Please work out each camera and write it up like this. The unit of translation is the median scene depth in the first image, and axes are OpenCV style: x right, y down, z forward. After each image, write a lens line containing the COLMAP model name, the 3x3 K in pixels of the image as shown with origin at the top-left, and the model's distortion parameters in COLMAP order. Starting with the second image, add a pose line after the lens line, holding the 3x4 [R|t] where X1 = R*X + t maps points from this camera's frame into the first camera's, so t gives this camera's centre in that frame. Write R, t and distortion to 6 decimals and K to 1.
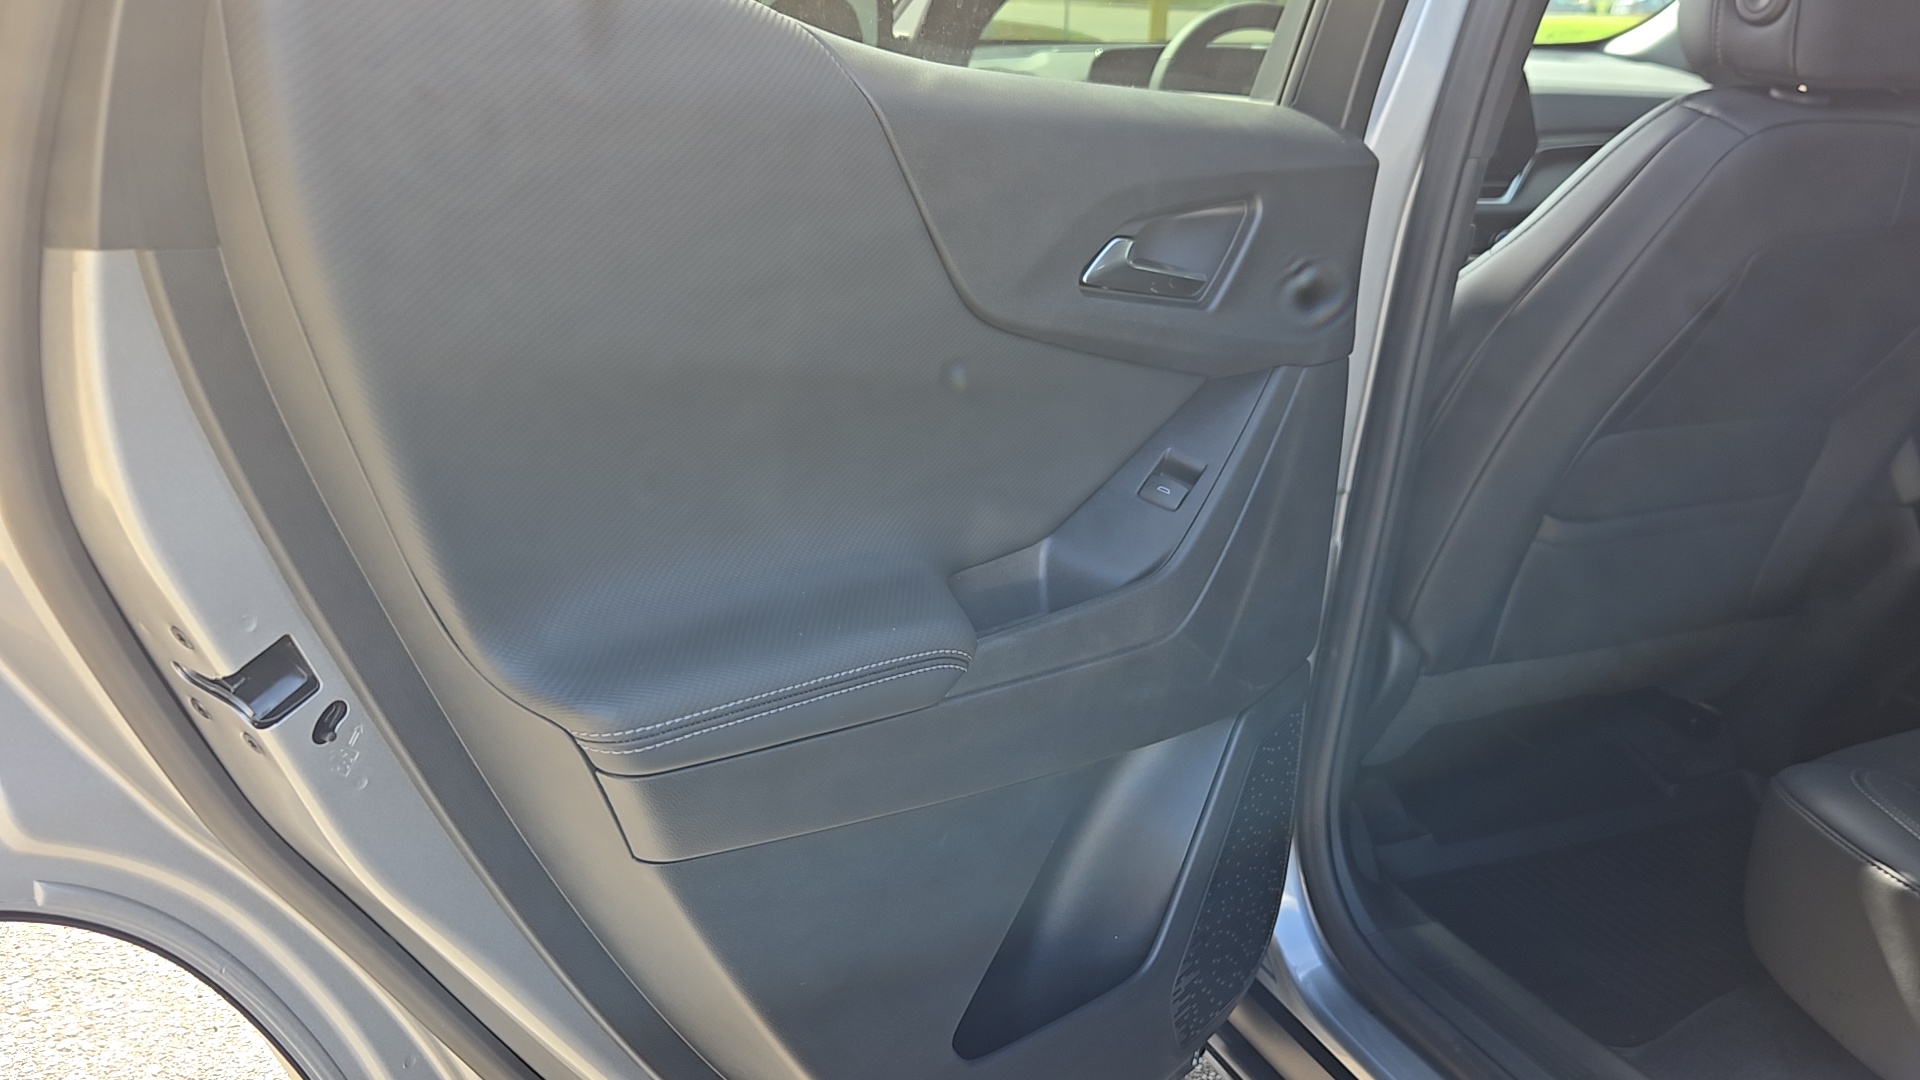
lens RADIAL K [[1590.2, 0, 967.7], [0, 1590.2, 537.9], [0, 0, 1]] dist [0.013693, -0.008444]
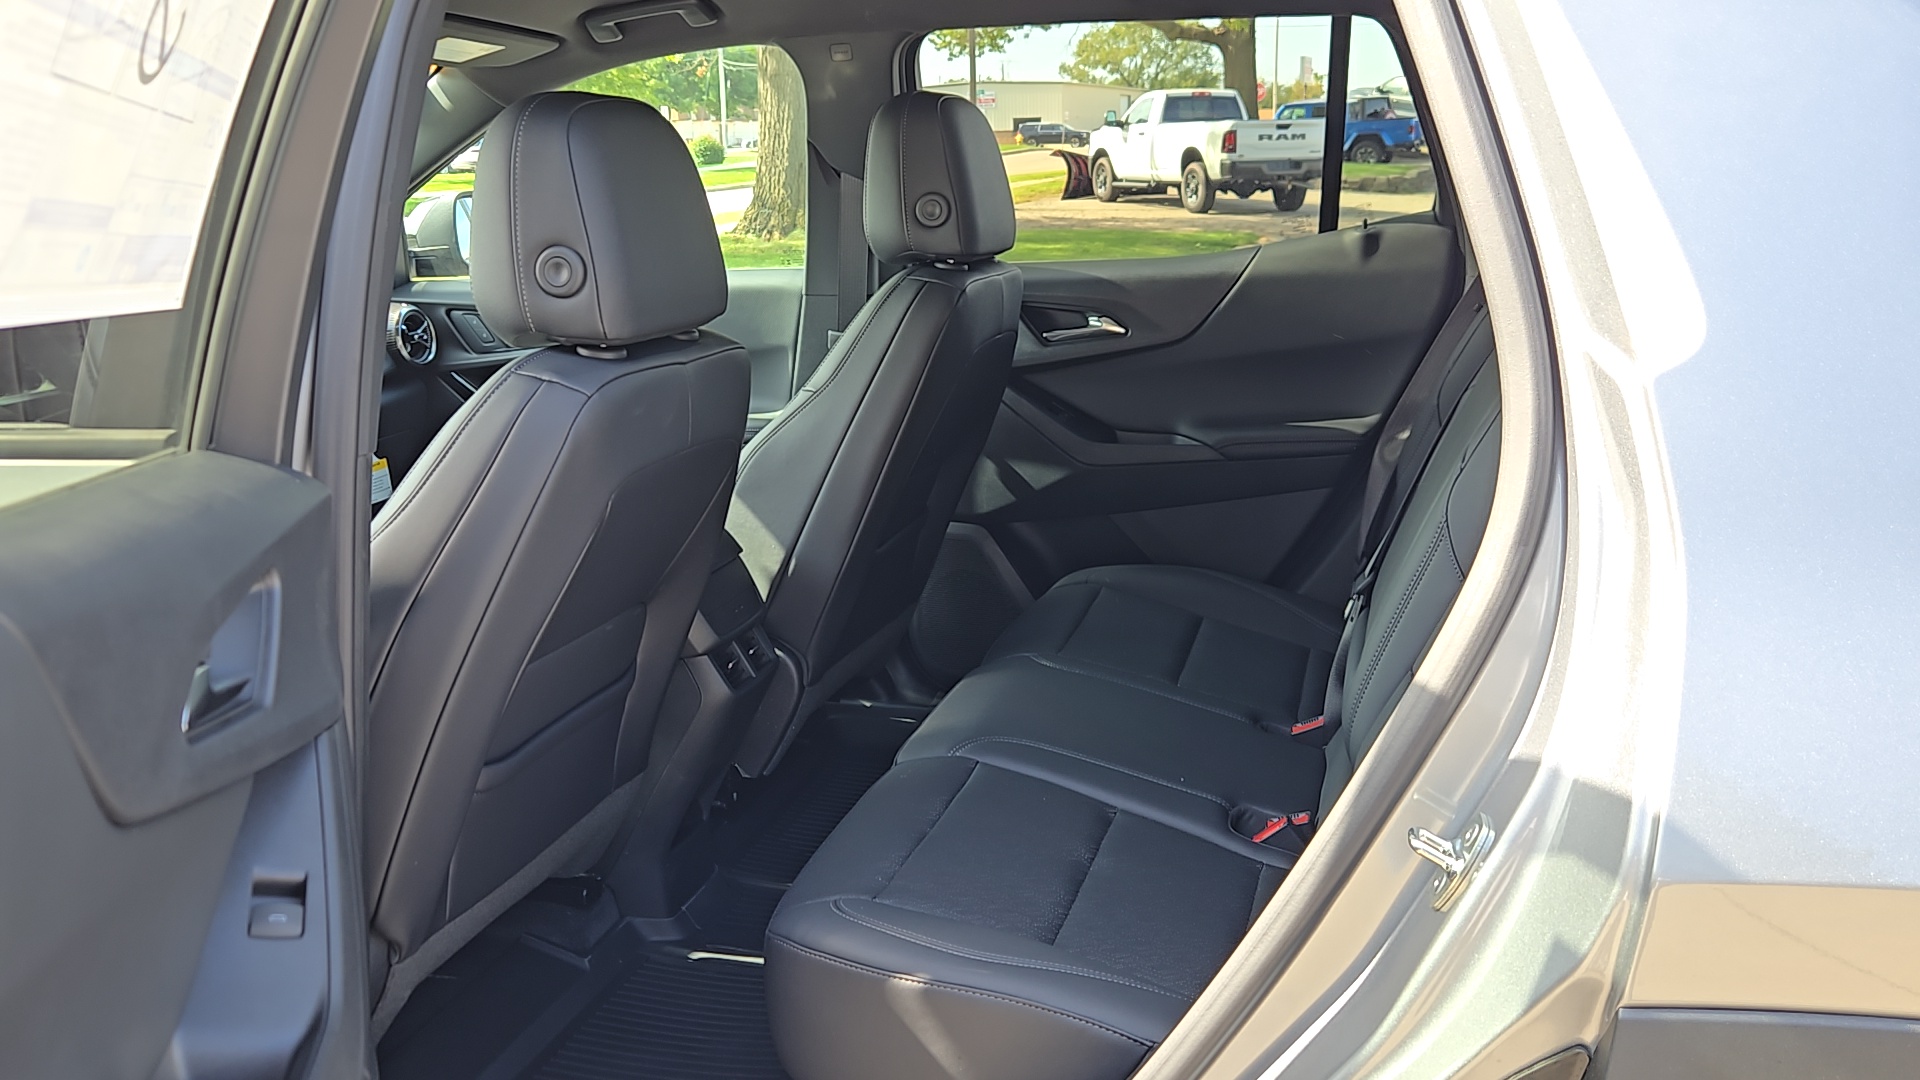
lens RADIAL K [[1590.2, 0, 967.7], [0, 1590.2, 537.9], [0, 0, 1]] dist [0.013693, -0.008444]
pose [[0.648349, -0.214963, 0.730366, -0.175123], [0.289640, 0.956822, 0.024499, -0.110780], [-0.704097, 0.195660, 0.682616, 0.078911]]
